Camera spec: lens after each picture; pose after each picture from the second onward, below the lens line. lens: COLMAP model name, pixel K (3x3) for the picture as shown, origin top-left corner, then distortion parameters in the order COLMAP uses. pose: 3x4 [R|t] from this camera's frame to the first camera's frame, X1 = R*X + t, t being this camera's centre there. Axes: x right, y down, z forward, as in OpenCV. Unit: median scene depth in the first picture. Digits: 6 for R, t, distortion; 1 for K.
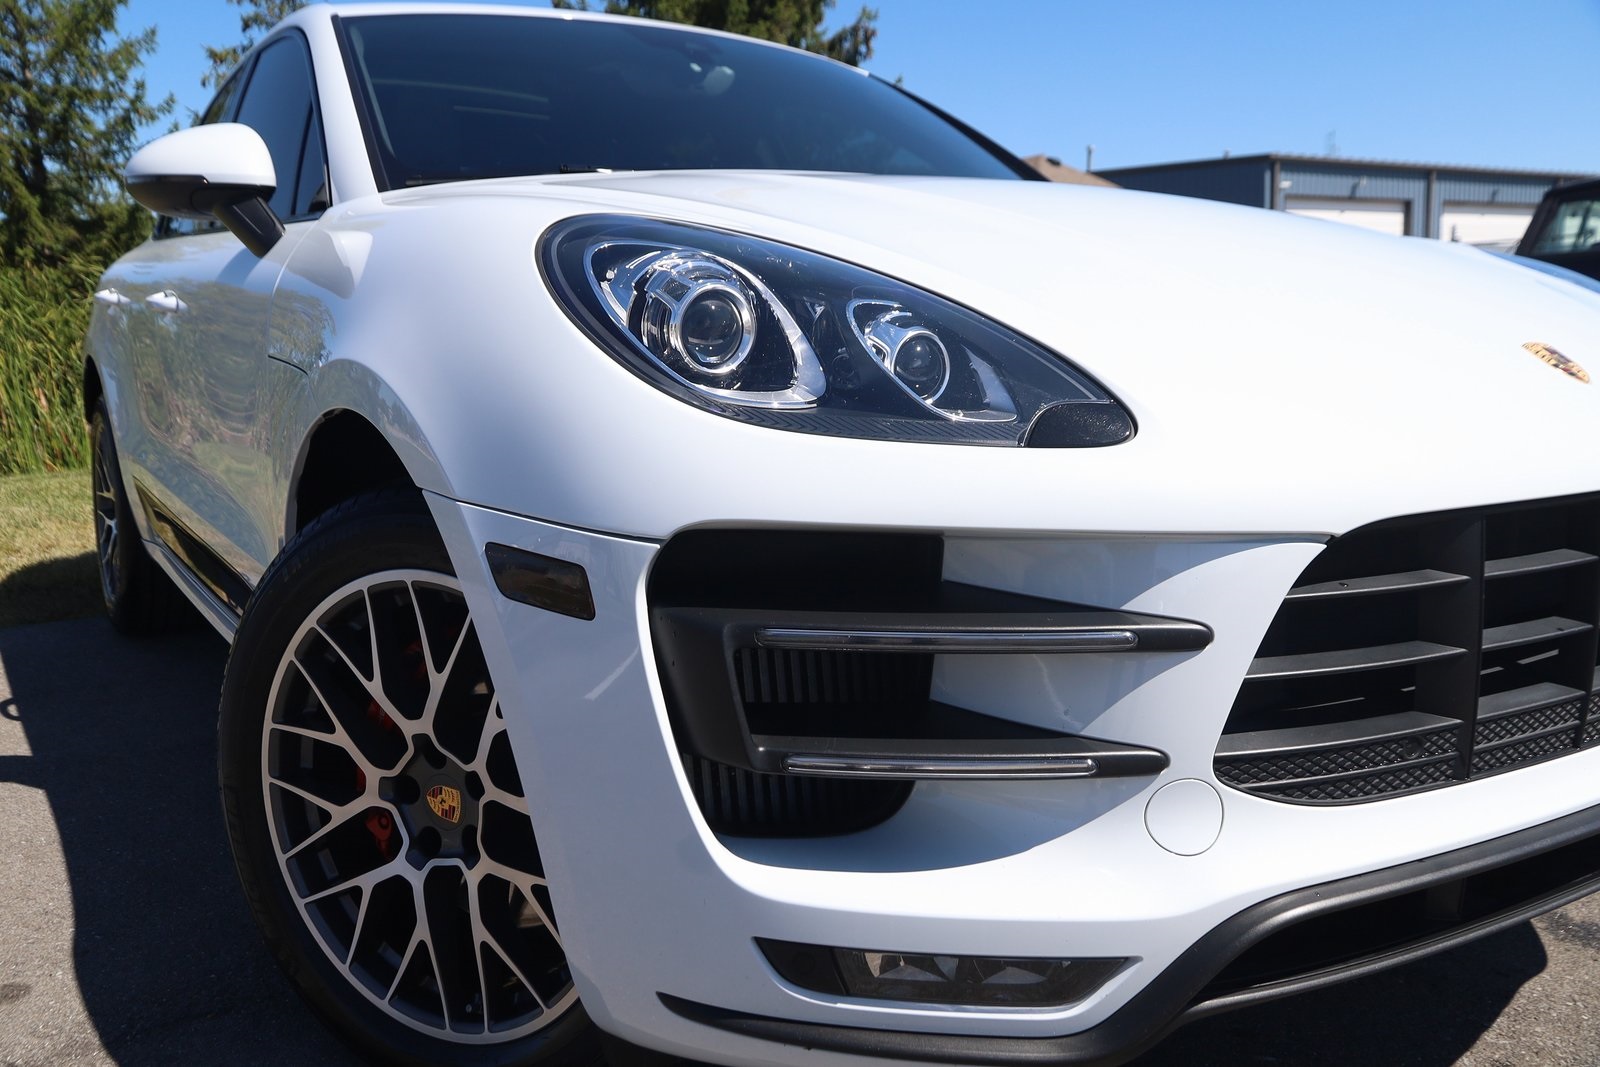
lens RADIAL K [[1342.3, 0, 798.2], [0, 1342.3, 530.8], [0, 0, 1]] dist [-0.004747, 0.058411]
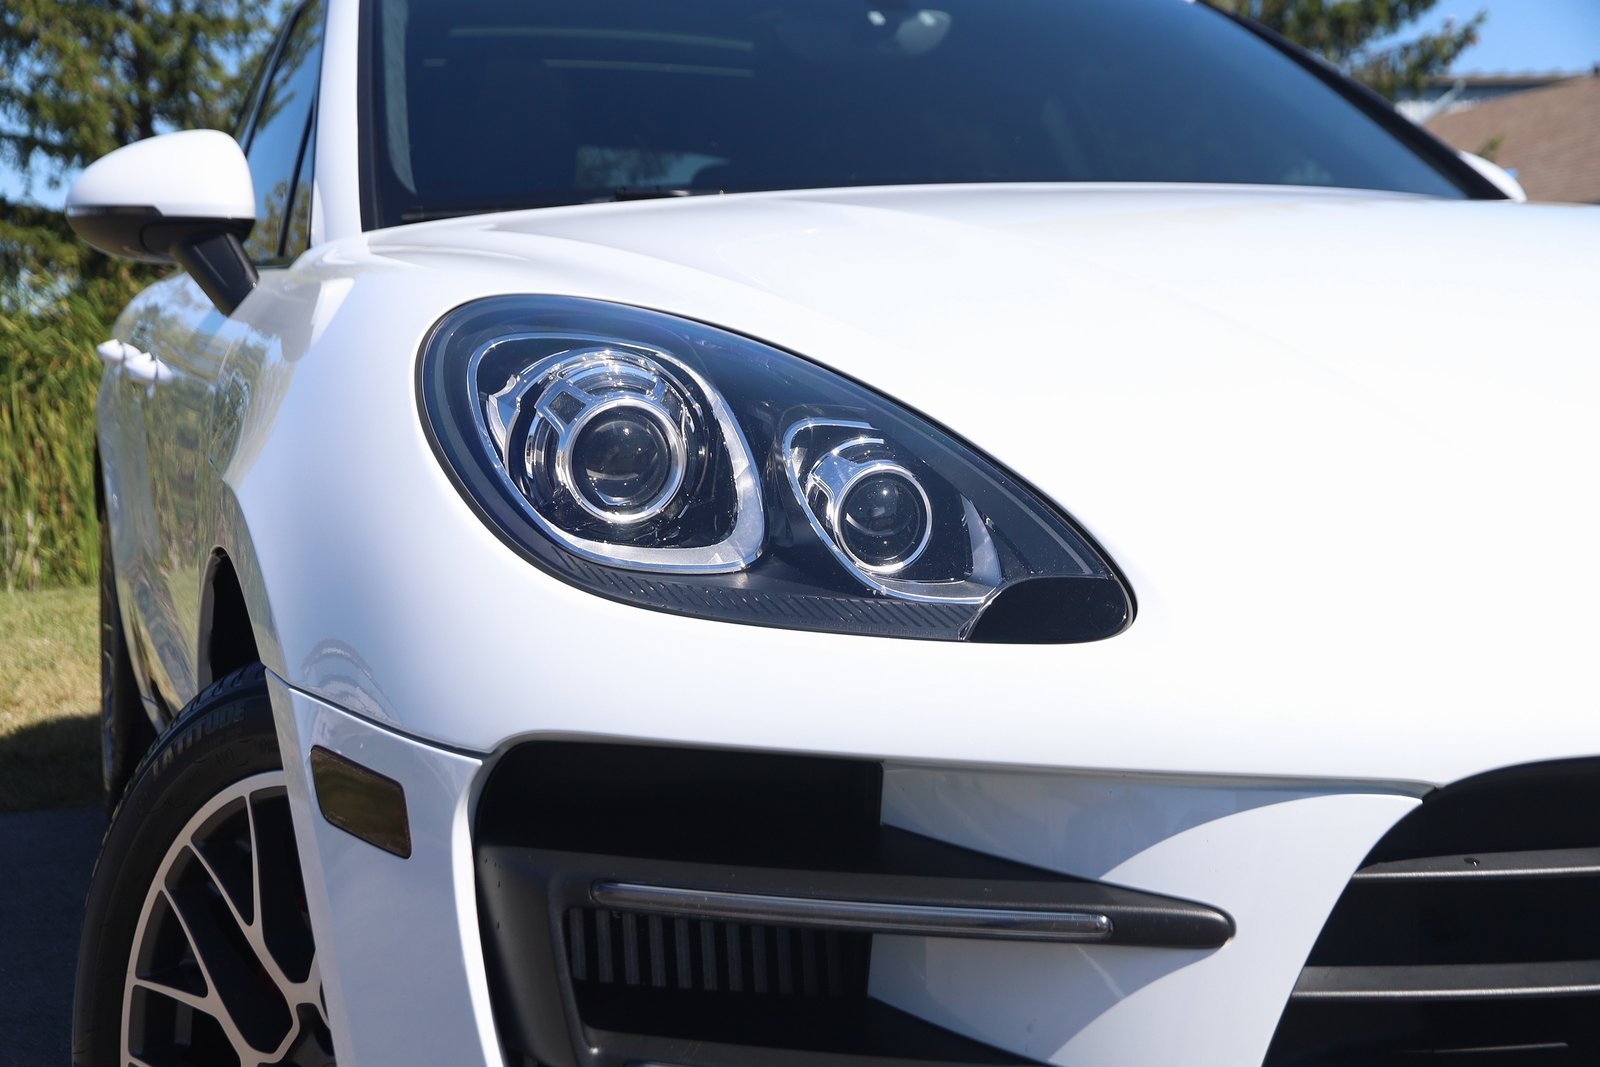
lens RADIAL K [[2197.1, 0, 771.9], [0, 2197.1, 533.5], [0, 0, 1]] dist [0.123034, 0.000000]
pose [[0.972550, 0.012857, -0.232338, 0.293841], [-0.029164, 0.997334, -0.066889, -0.033402], [0.230858, 0.071829, 0.970332, -0.132793]]
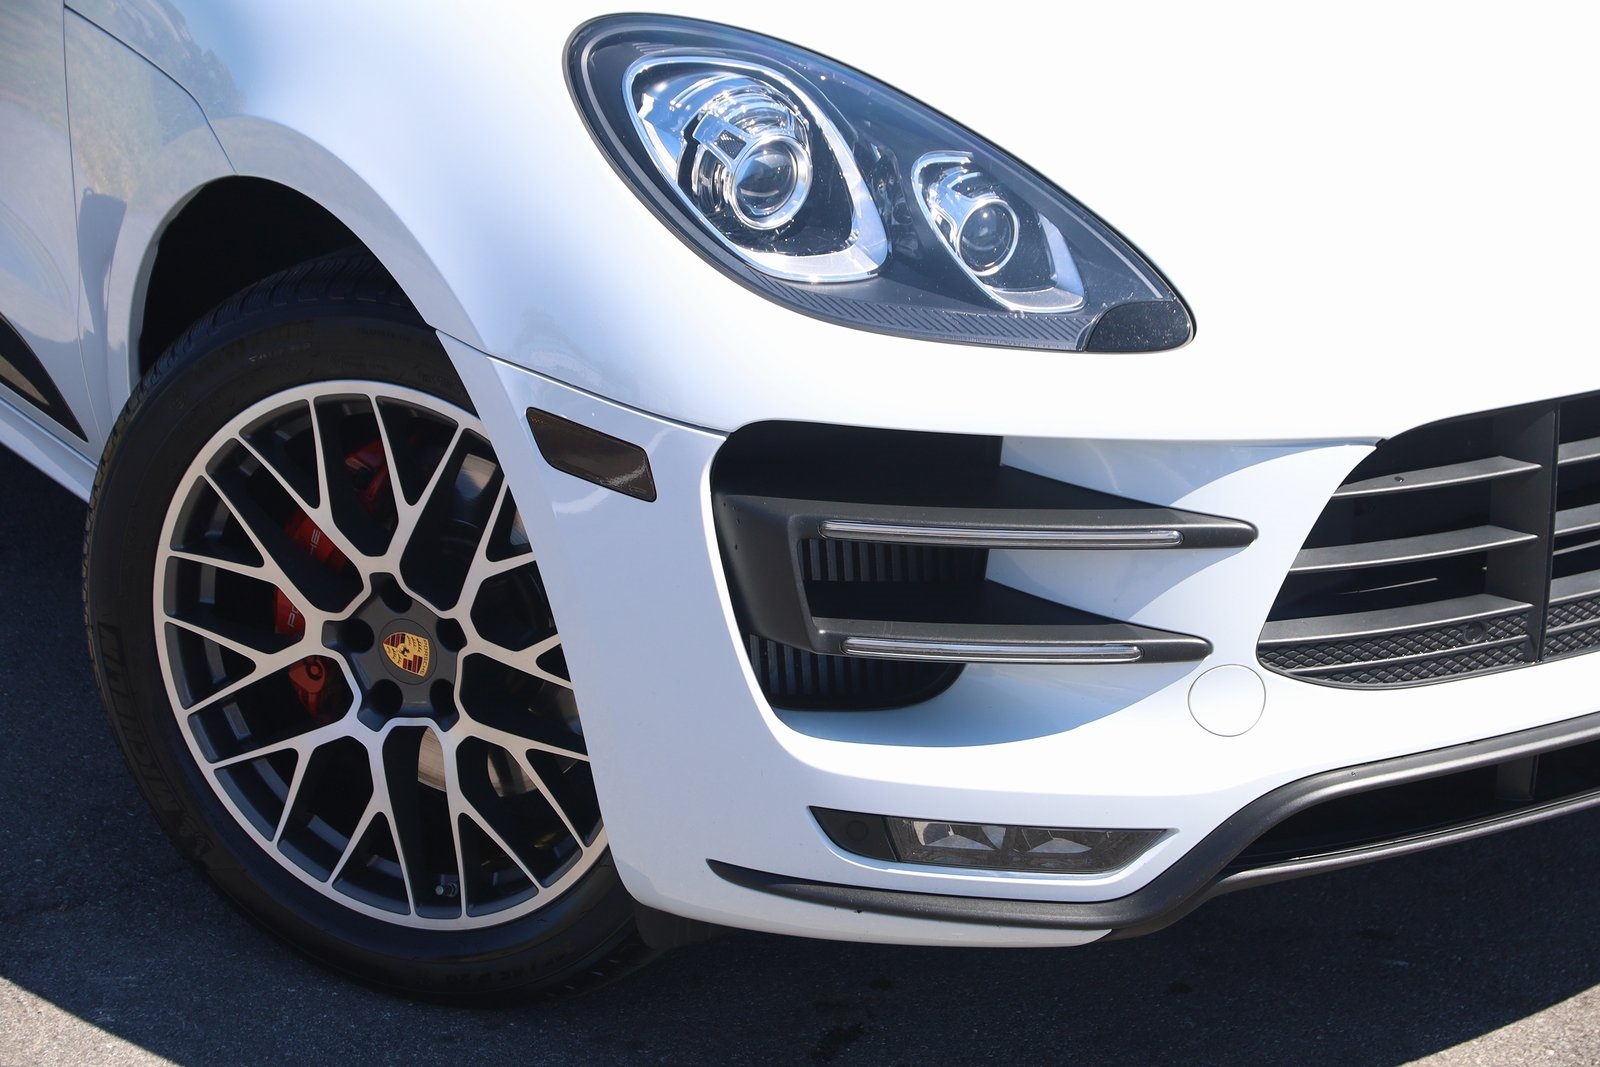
lens RADIAL K [[3409.7, 0, 808.8], [0, 3409.7, 542.2], [0, 0, 1]] dist [0.570723, 0.000000]
pose [[0.999544, 0.011905, 0.027761, -0.098466], [-0.017349, 0.978617, 0.204959, -0.395918], [-0.024727, -0.205347, 0.978377, -1.394868]]
